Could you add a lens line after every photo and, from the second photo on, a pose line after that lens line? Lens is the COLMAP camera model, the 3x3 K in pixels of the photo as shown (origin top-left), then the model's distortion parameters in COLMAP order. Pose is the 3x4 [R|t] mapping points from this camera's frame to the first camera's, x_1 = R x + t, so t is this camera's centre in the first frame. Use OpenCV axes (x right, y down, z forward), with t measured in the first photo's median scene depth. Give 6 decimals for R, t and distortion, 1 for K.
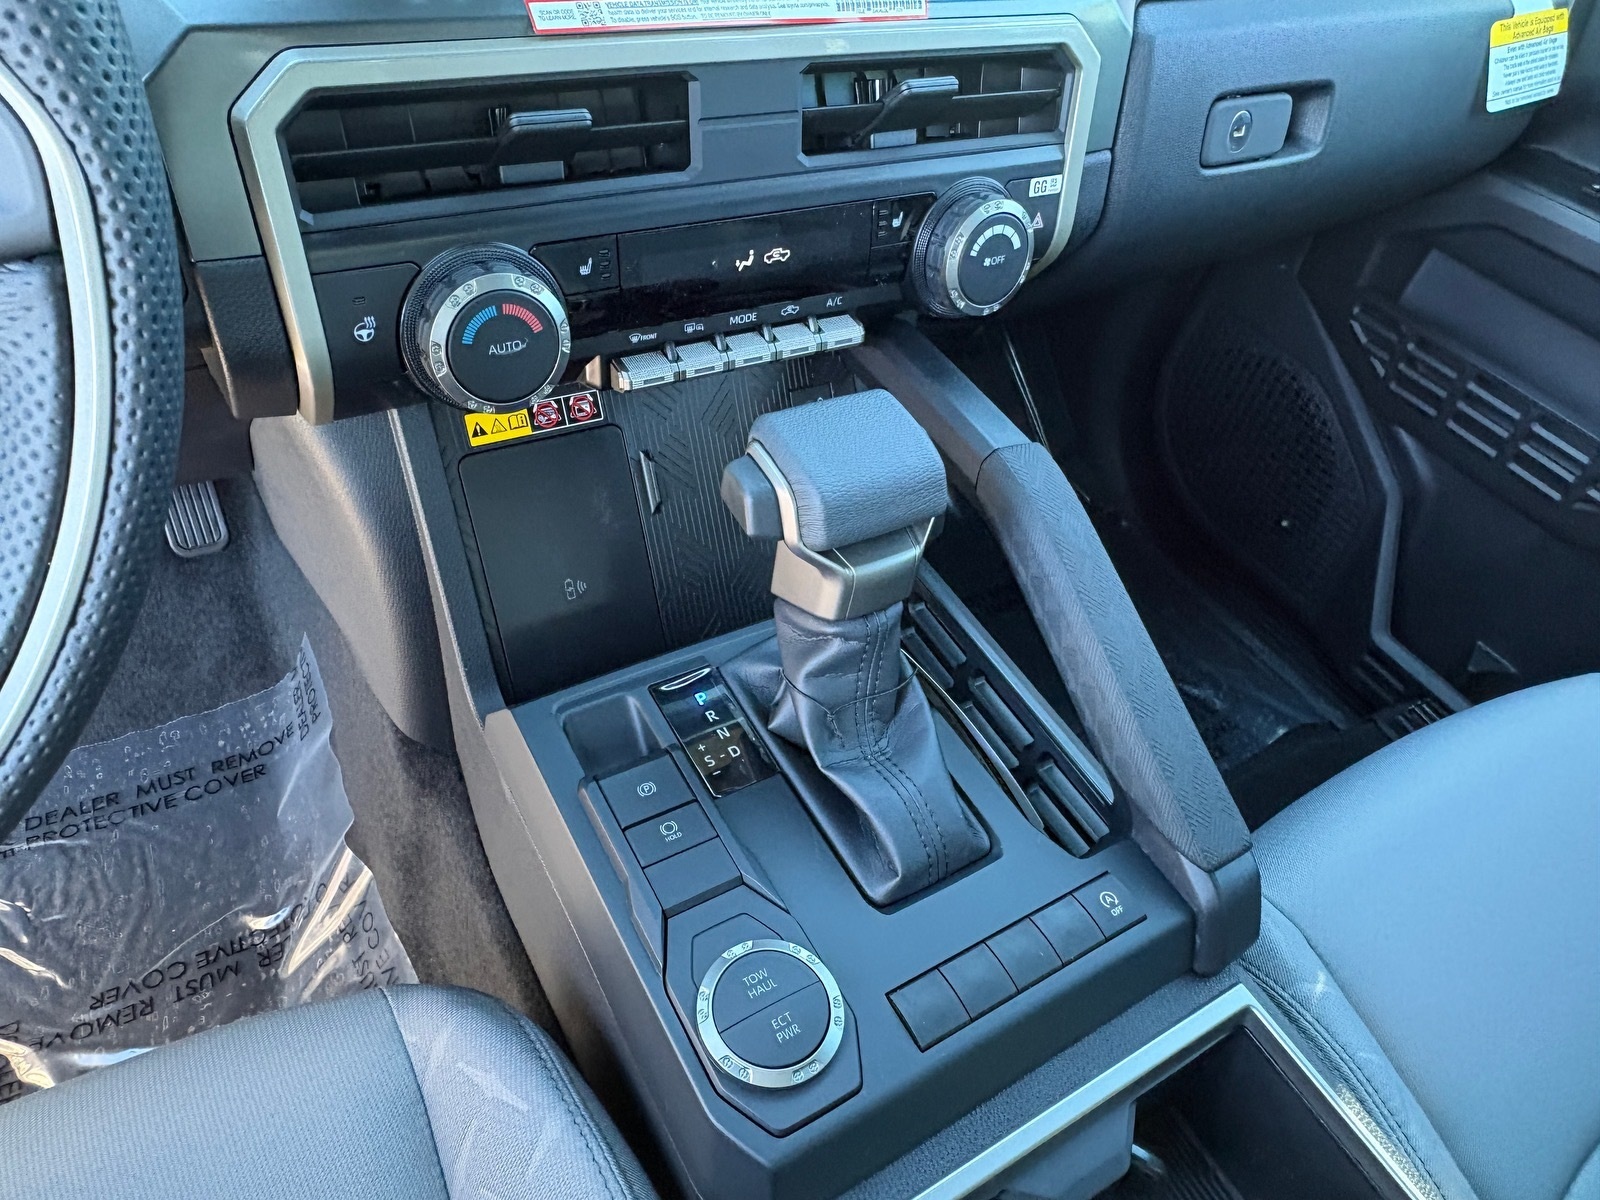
lens RADIAL K [[1015.0, 0, 772.6], [0, 1015.0, 602.6], [0, 0, 1]] dist [-0.003300, 0.000921]
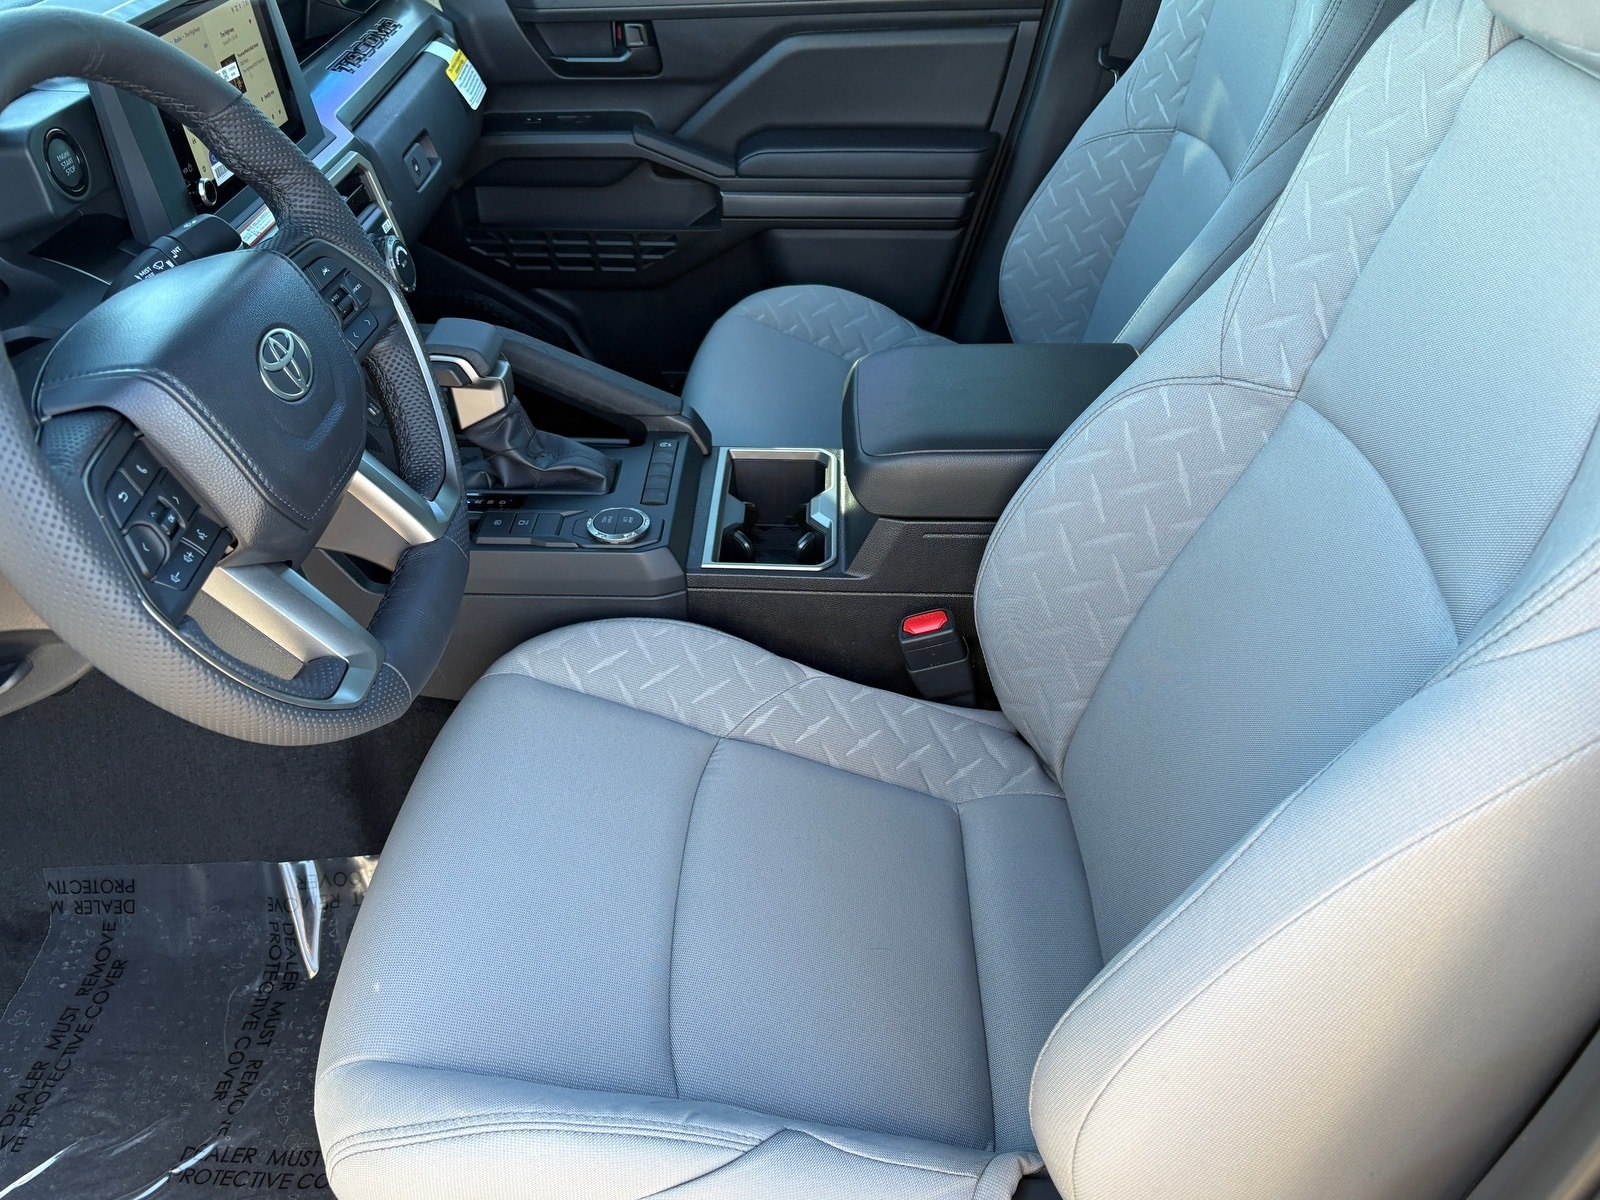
lens RADIAL K [[1262.4, 0, 826.9], [0, 1262.4, 592.1], [0, 0, 1]] dist [0.011760, -0.058159]
pose [[0.496478, -0.597639, 0.629554, -1.246120], [0.660856, 0.730472, 0.172278, 0.239740], [-0.562831, 0.330512, 0.757616, -1.063623]]
